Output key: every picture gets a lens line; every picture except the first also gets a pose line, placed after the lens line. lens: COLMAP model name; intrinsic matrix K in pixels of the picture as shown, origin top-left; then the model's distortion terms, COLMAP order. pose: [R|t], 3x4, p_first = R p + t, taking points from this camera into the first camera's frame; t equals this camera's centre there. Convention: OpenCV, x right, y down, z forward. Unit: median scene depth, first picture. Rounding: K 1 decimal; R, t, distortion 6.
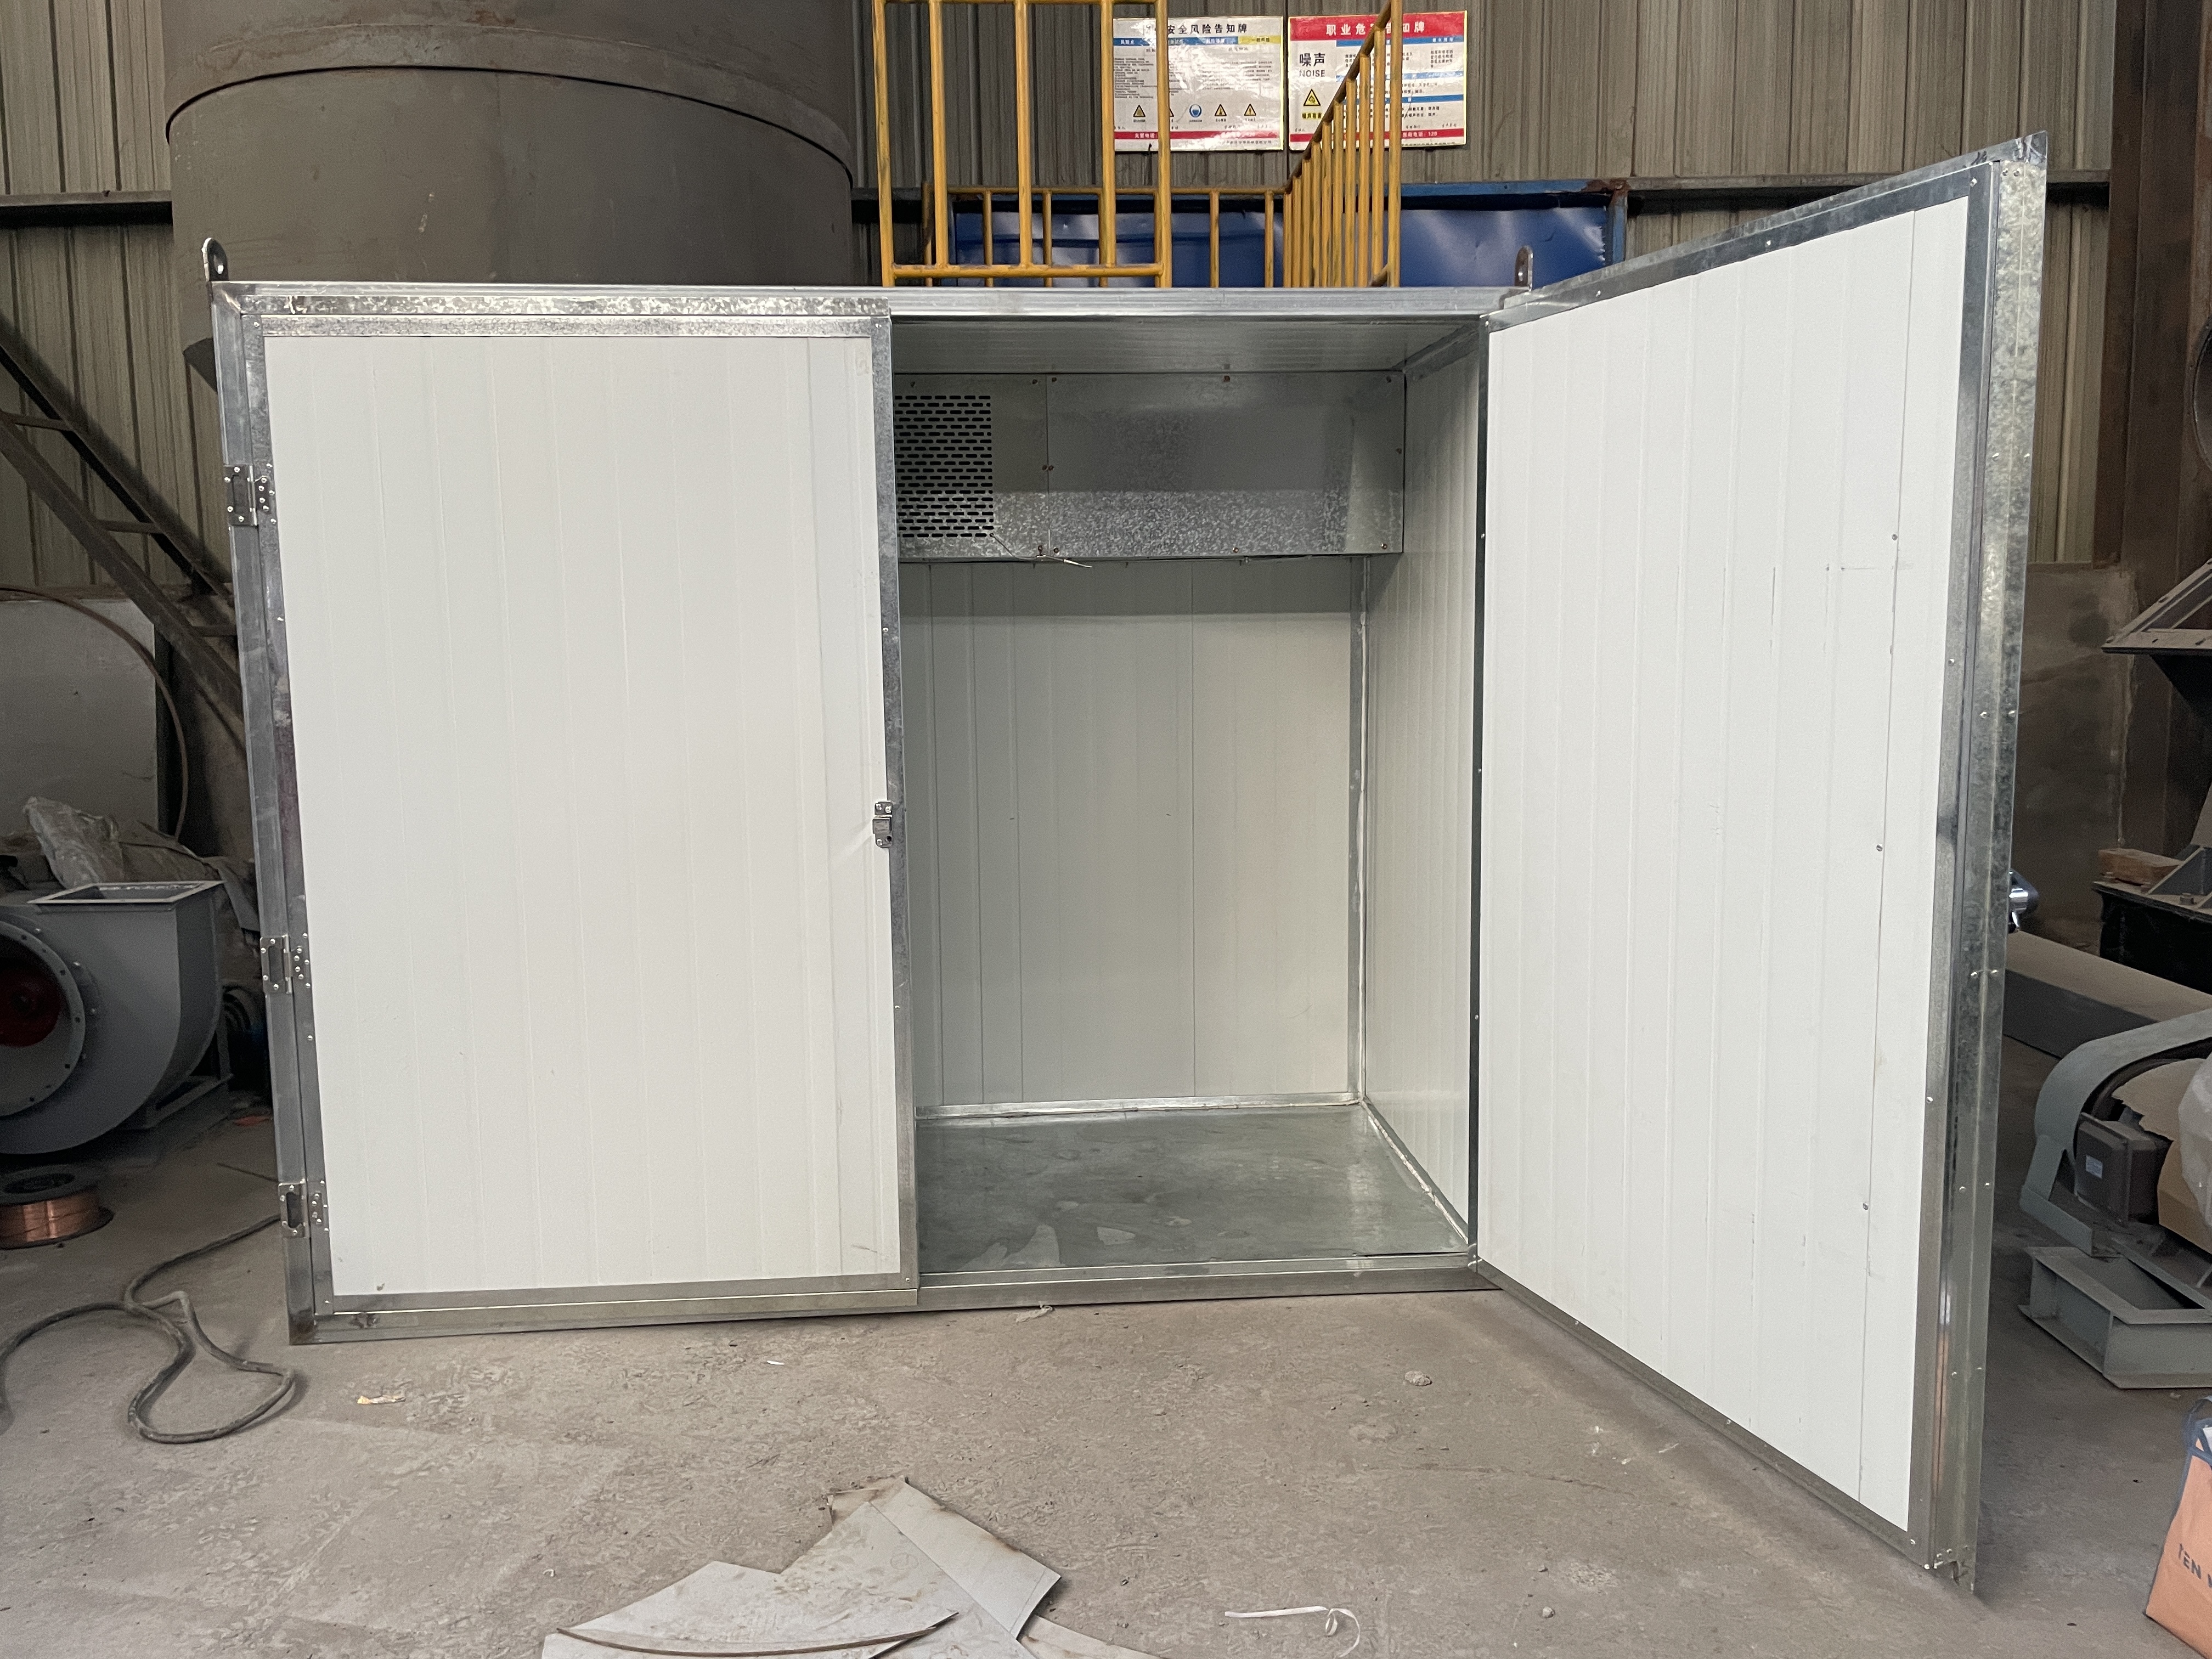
lens RADIAL K [[1665.0, 0, 1108.7], [0, 1665.0, 830.7], [0, 0, 1]] dist [0.070785, -0.081565]
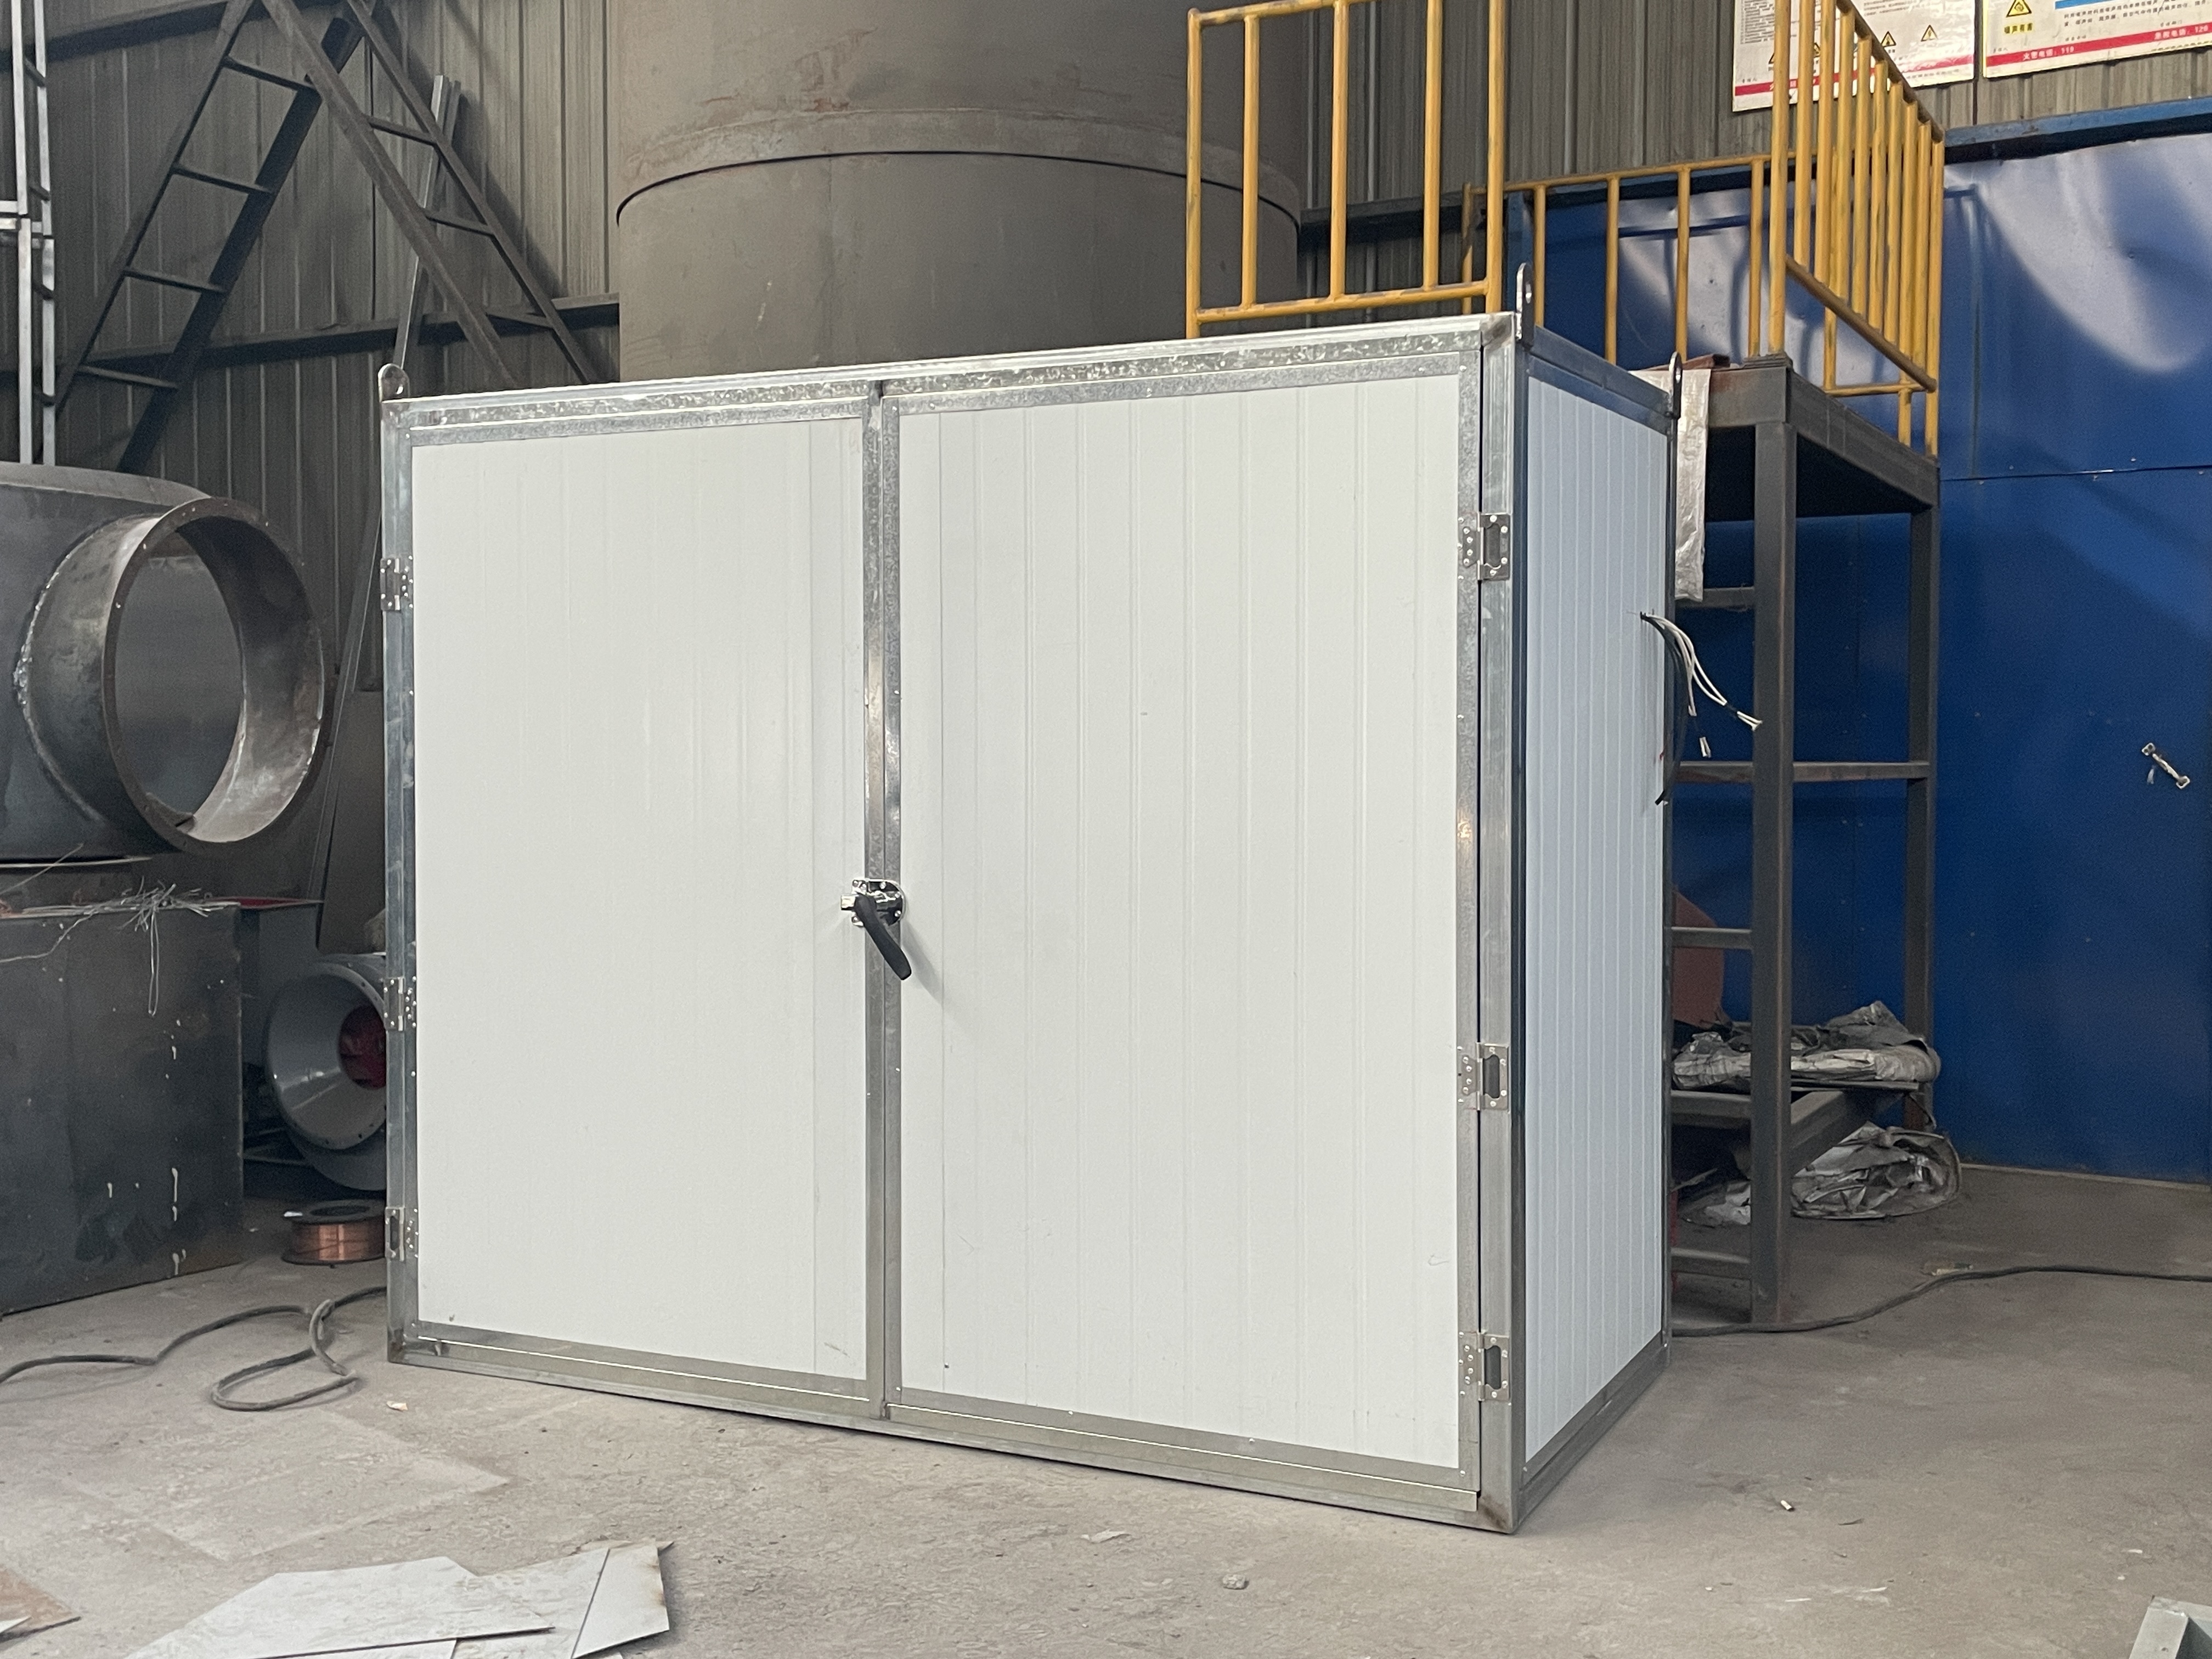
lens RADIAL K [[2350.7, 0, 1104.5], [0, 2350.7, 813.7], [0, 0, 1]] dist [0.056281, 0.000000]
pose [[0.858902, 0.031539, -0.511168, 0.505783], [-0.076732, 0.994761, -0.067553, 0.018027], [0.506360, 0.097245, 0.856822, -0.074309]]
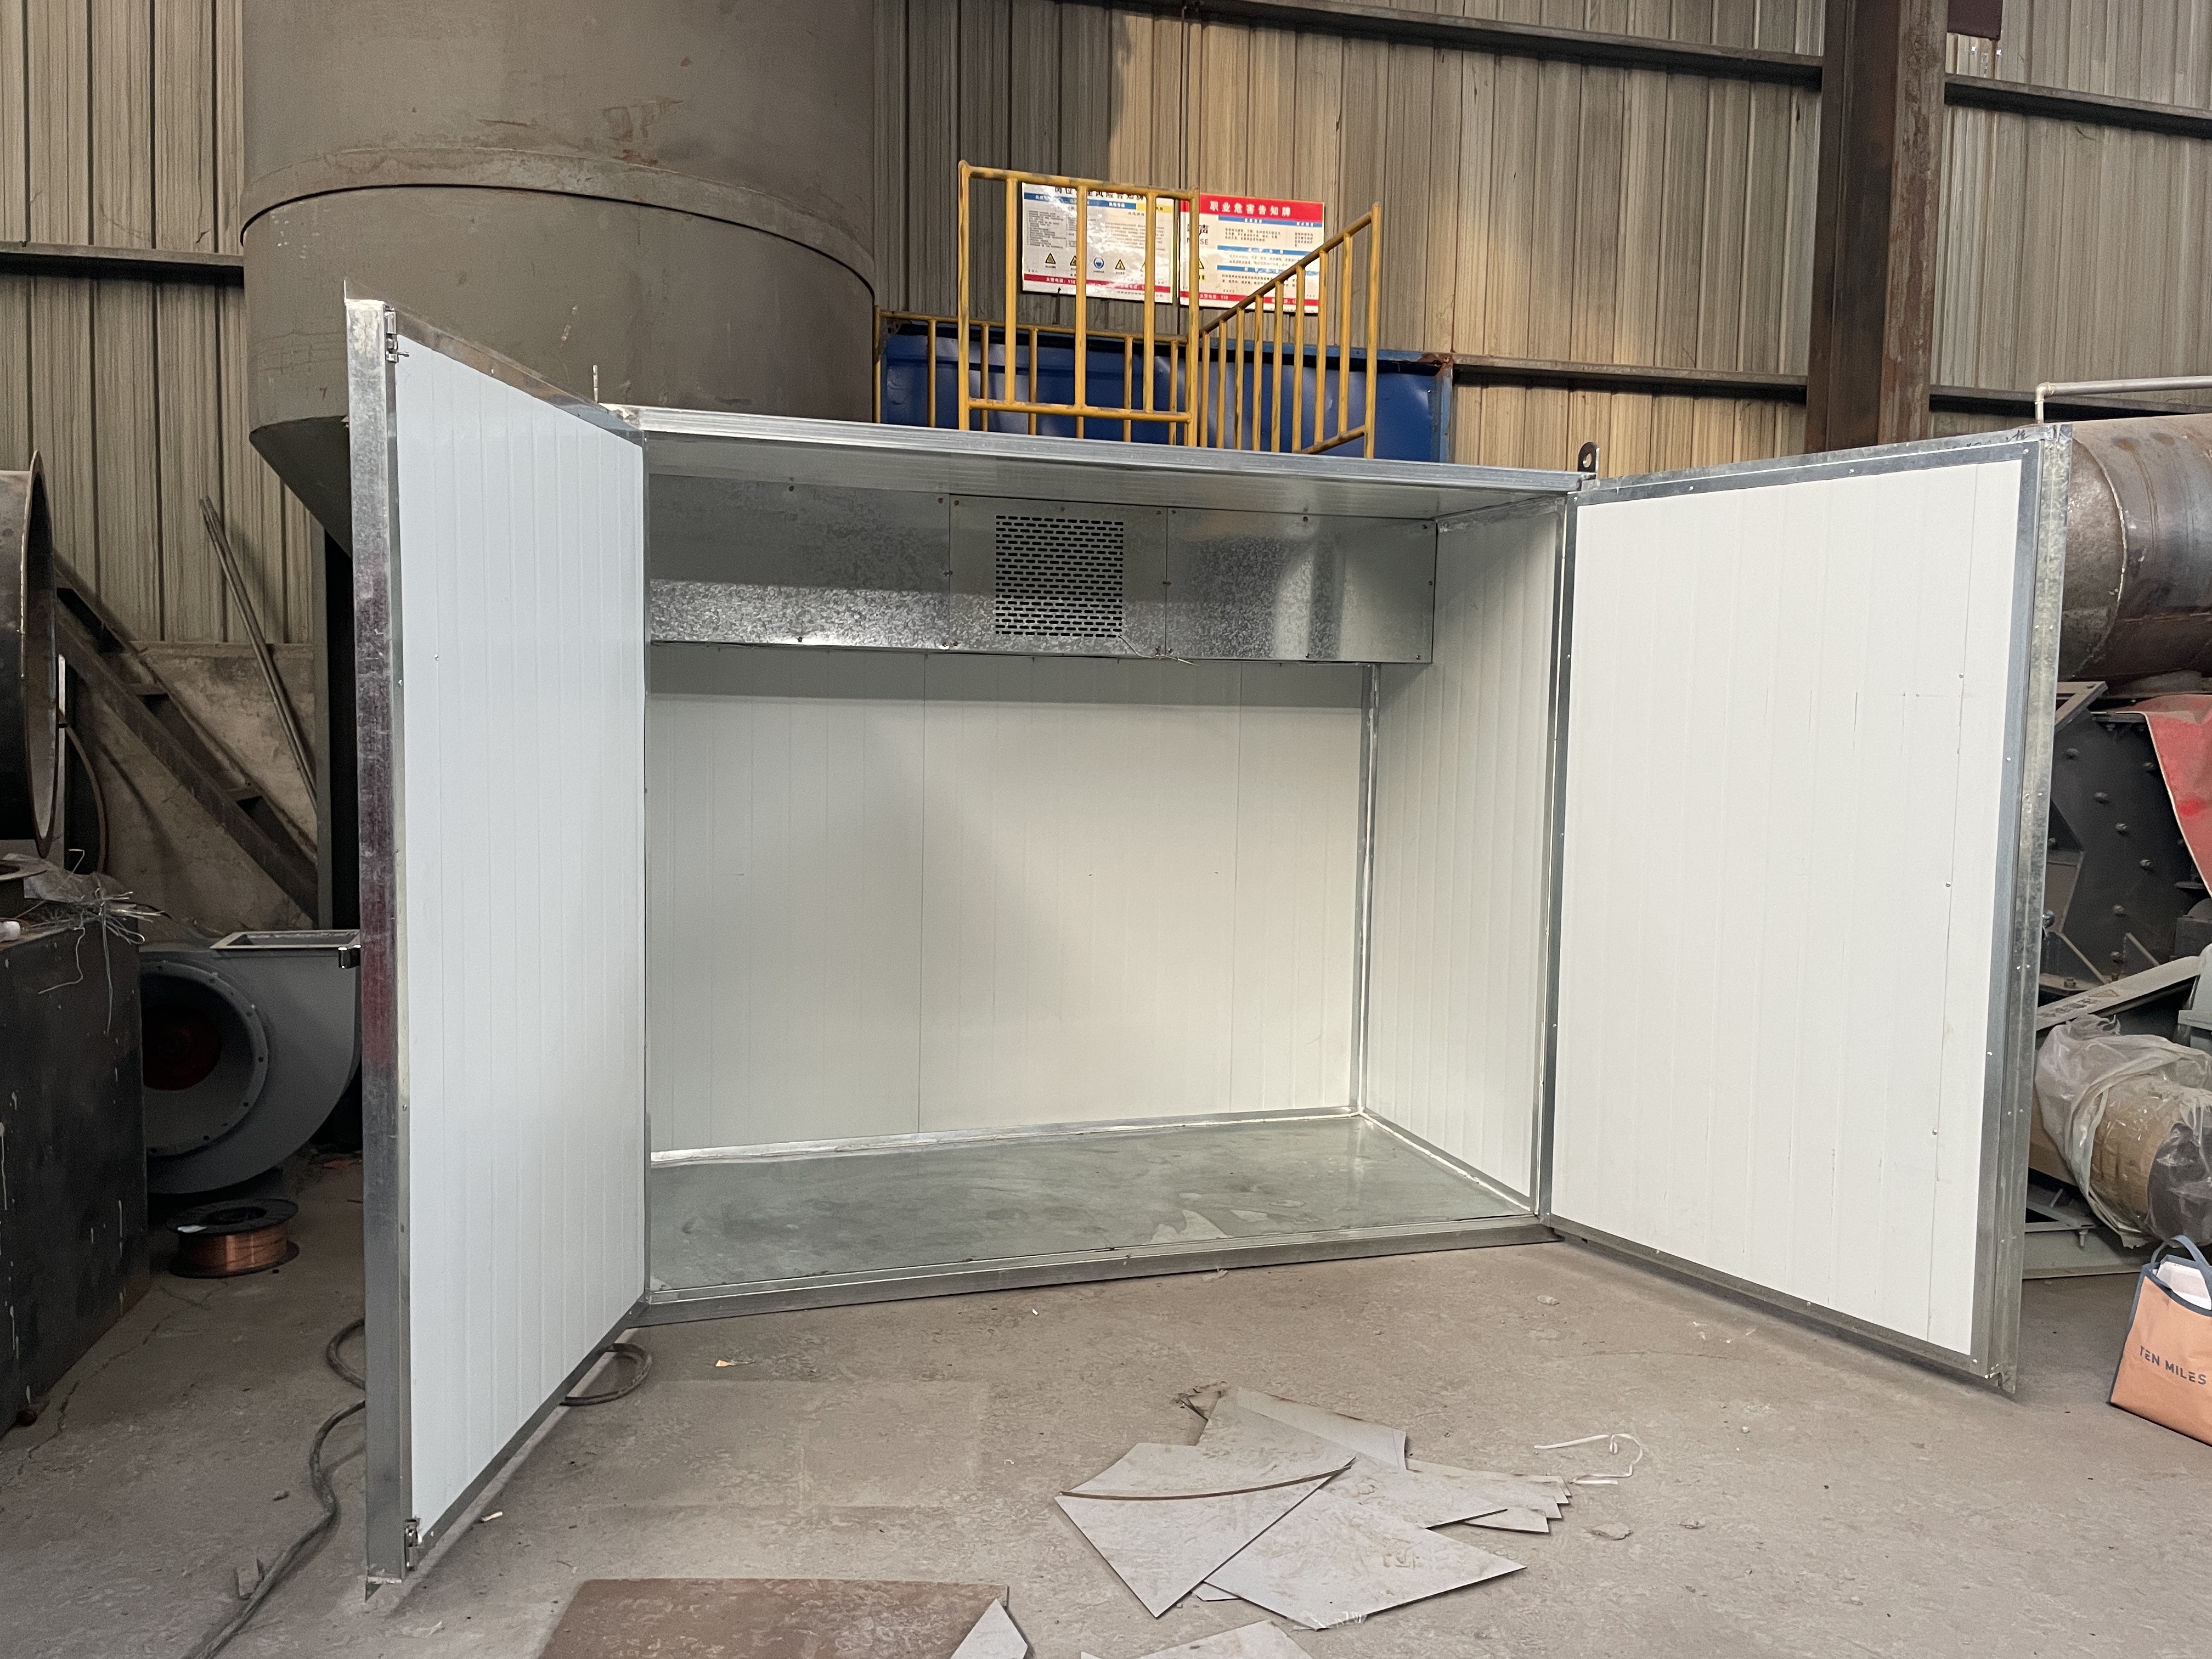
lens RADIAL K [[1665.0, 0, 1120.7], [0, 1665.0, 839.1], [0, 0, 1]] dist [0.070785, -0.081565]
pose [[0.971744, 0.011915, 0.235735, -0.313385], [-0.001209, 0.998963, -0.045505, 0.020500], [-0.236033, 0.043935, 0.970751, -0.139477]]
